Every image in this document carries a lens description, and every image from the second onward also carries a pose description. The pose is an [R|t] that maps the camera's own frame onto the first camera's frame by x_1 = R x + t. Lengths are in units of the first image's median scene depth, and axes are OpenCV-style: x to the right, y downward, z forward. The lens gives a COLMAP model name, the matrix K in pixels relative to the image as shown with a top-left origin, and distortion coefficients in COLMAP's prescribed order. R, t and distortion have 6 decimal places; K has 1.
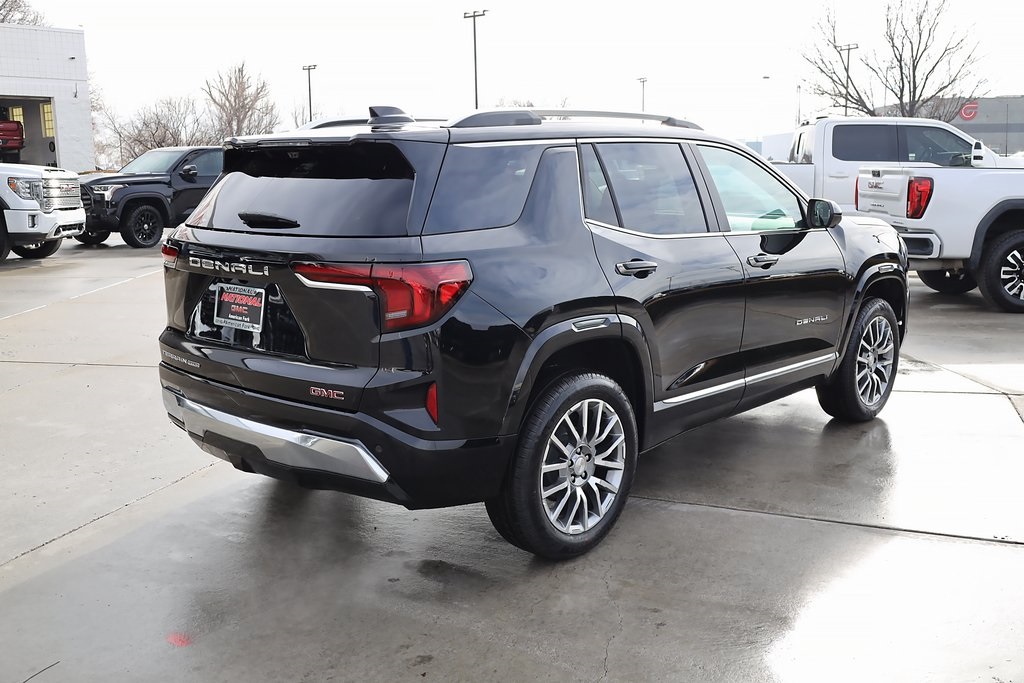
lens RADIAL K [[993.5, 0, 513.0], [0, 993.5, 325.7], [0, 0, 1]] dist [-0.006970, -0.009812]
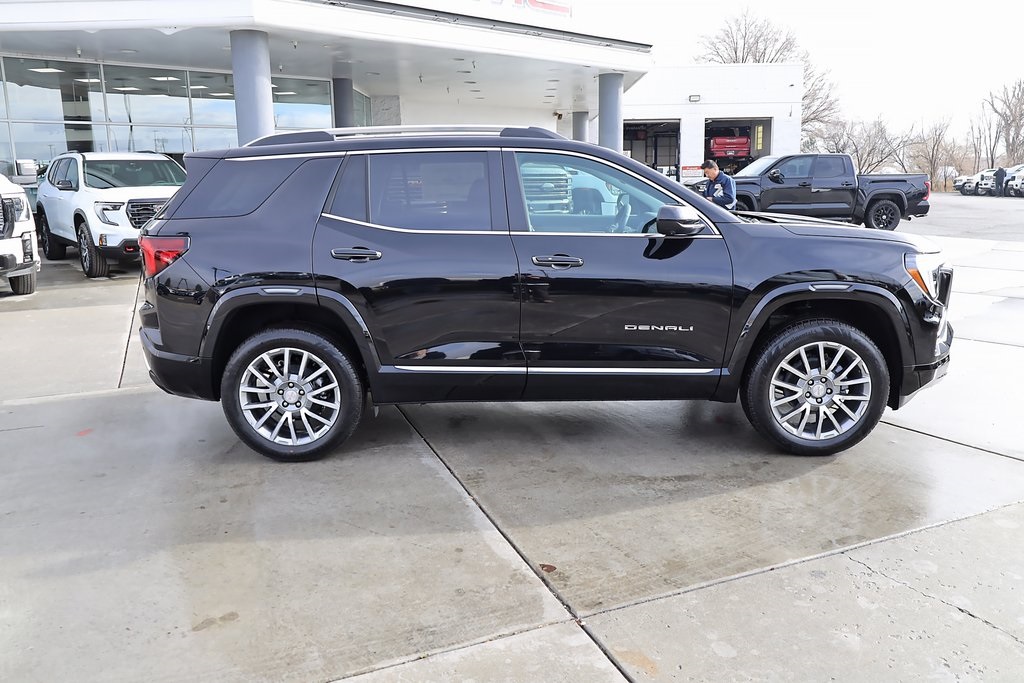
lens RADIAL K [[786.4, 0, 516.8], [0, 786.4, 336.2], [0, 0, 1]] dist [-0.010052, 0.002606]
pose [[0.665168, 0.145194, -0.732441, 0.850175], [-0.109054, 0.989285, 0.097072, -0.062757], [0.738687, 0.015307, 0.673874, 0.411690]]
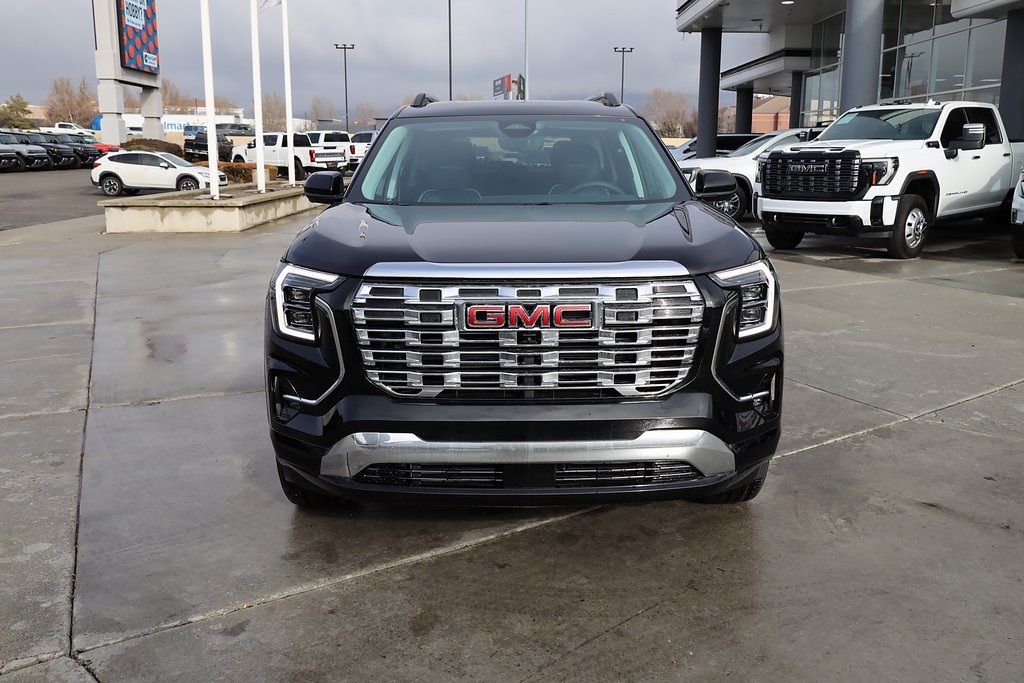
lens RADIAL K [[882.7, 0, 512.0], [0, 882.7, 341.5], [0, 0, 1]] dist [-0.002833, -0.000322]
pose [[-0.725434, 0.147753, -0.672246, 0.821959], [-0.108450, 0.939951, 0.323622, -0.284895], [0.679694, 0.307672, -0.665848, 1.855229]]
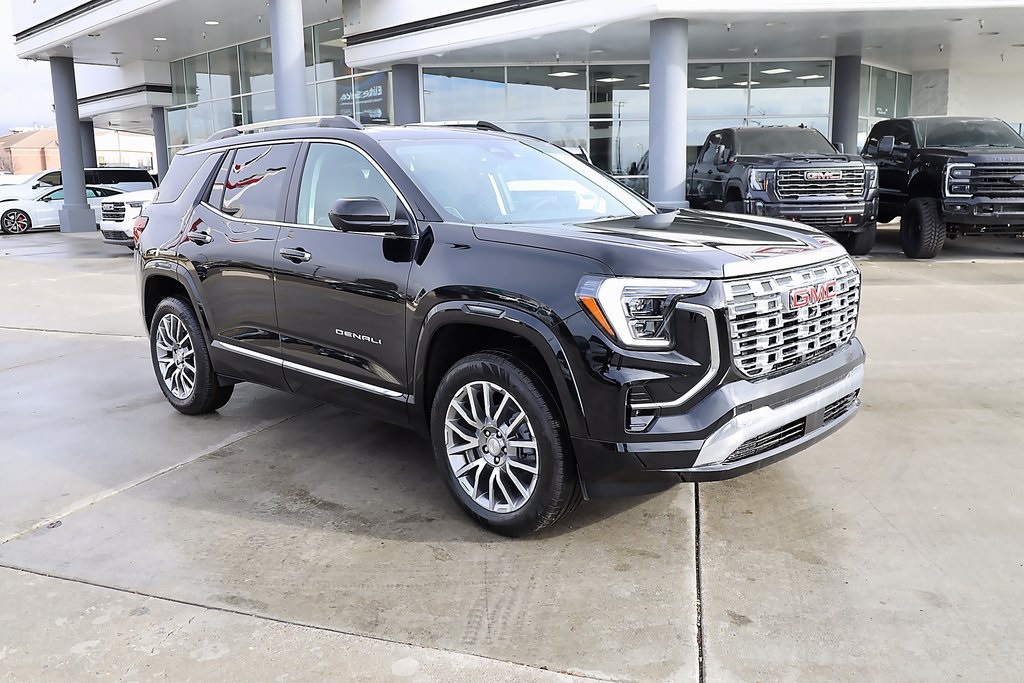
lens RADIAL K [[845.2, 0, 512.0], [0, 845.2, 341.5], [0, 0, 1]] dist [-0.009873, -0.009623]
pose [[-0.027799, 0.193075, -0.980790, 1.119057], [-0.141900, 0.970471, 0.195066, -0.179783], [0.989491, 0.144597, 0.000419, 1.241915]]
